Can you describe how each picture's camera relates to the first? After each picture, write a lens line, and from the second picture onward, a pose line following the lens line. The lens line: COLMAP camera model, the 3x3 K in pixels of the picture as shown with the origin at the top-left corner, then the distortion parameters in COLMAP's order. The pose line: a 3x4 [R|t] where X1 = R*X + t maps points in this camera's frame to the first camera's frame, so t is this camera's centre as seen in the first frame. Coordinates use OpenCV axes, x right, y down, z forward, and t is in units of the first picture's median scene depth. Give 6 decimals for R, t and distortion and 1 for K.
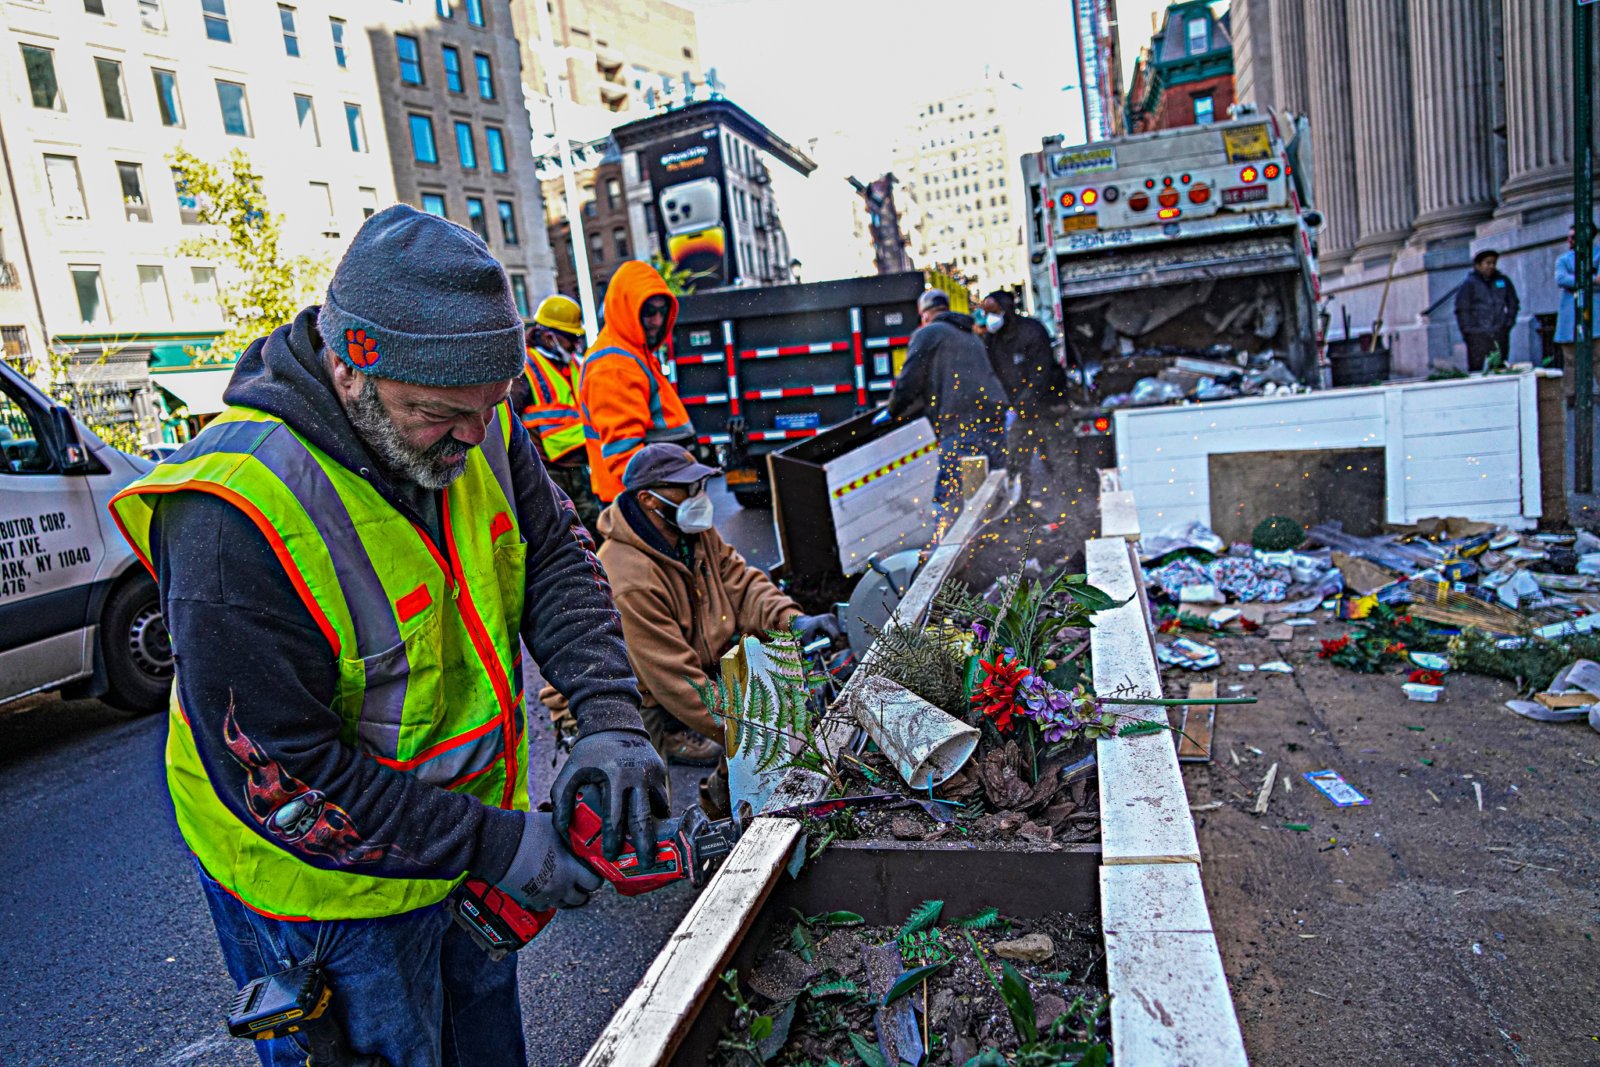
lens RADIAL K [[991.4, 0, 800.0], [0, 991.4, 533.5], [0, 0, 1]] dist [-0.025485, 0.002123]
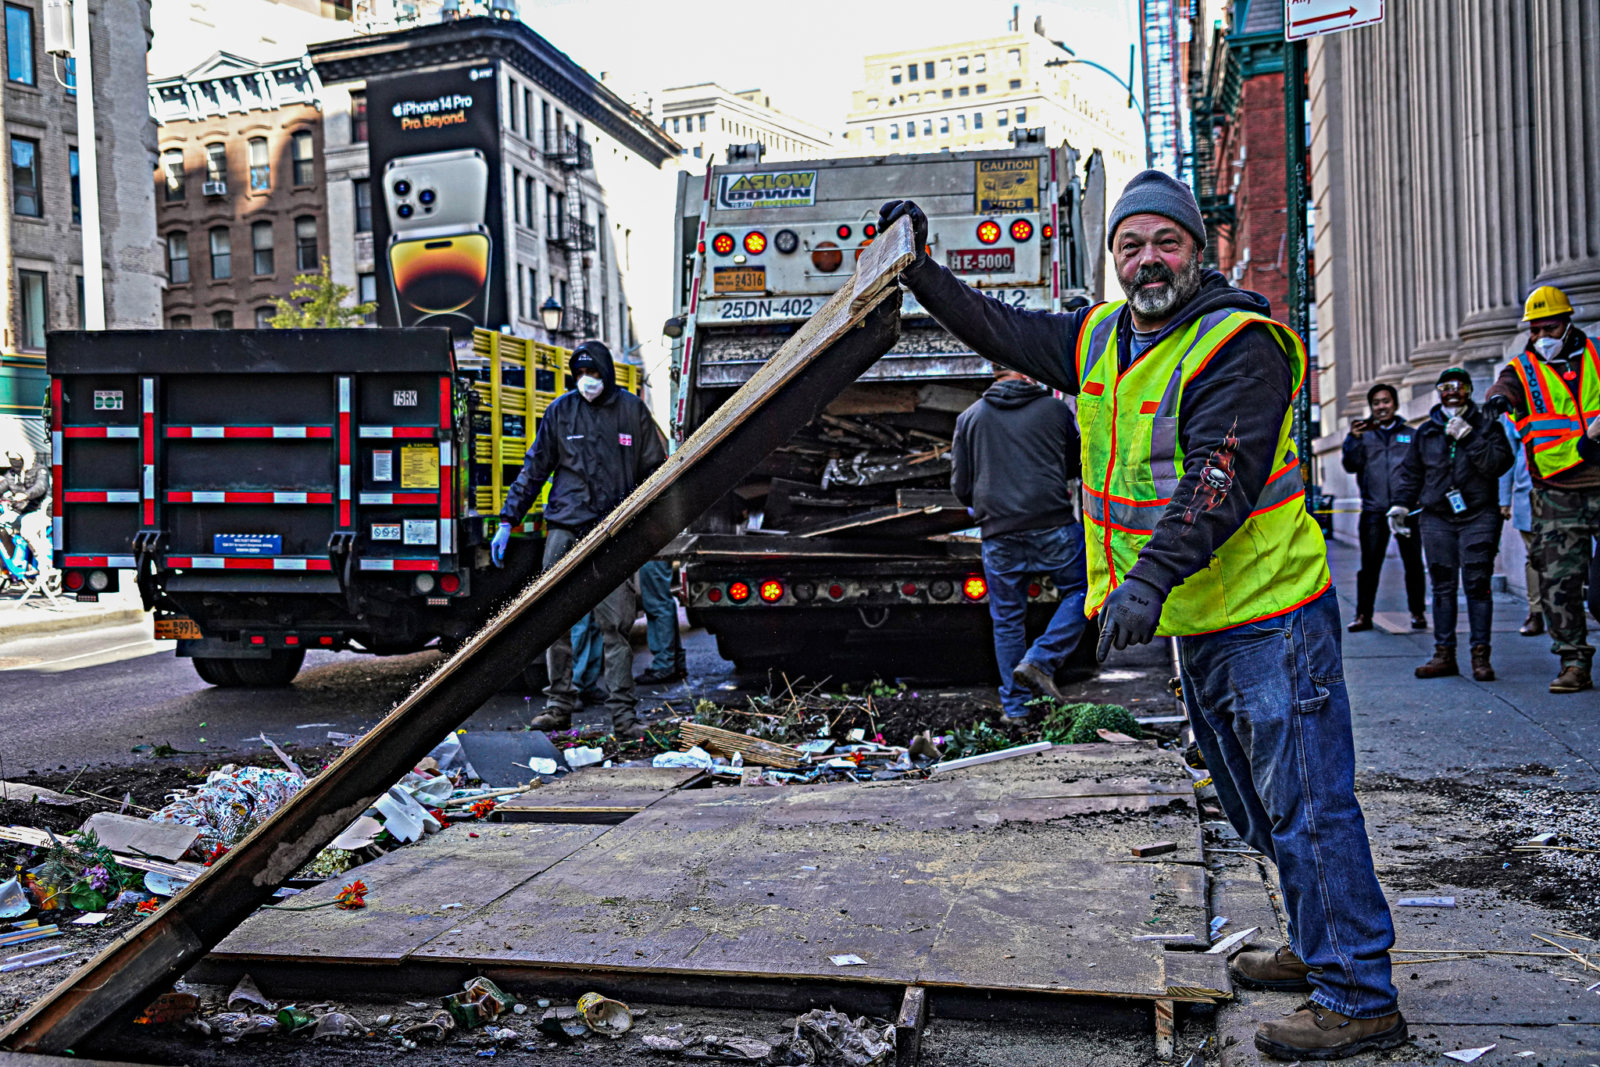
lens RADIAL K [[1771.7, 0, 724.5], [0, 1771.7, 572.3], [0, 0, 1]] dist [0.048614, -0.011614]
pose [[0.994067, 0.085691, 0.066992, 0.179904], [-0.076876, 0.989224, -0.124605, 0.017178], [-0.076947, 0.118715, 0.989942, -0.108676]]
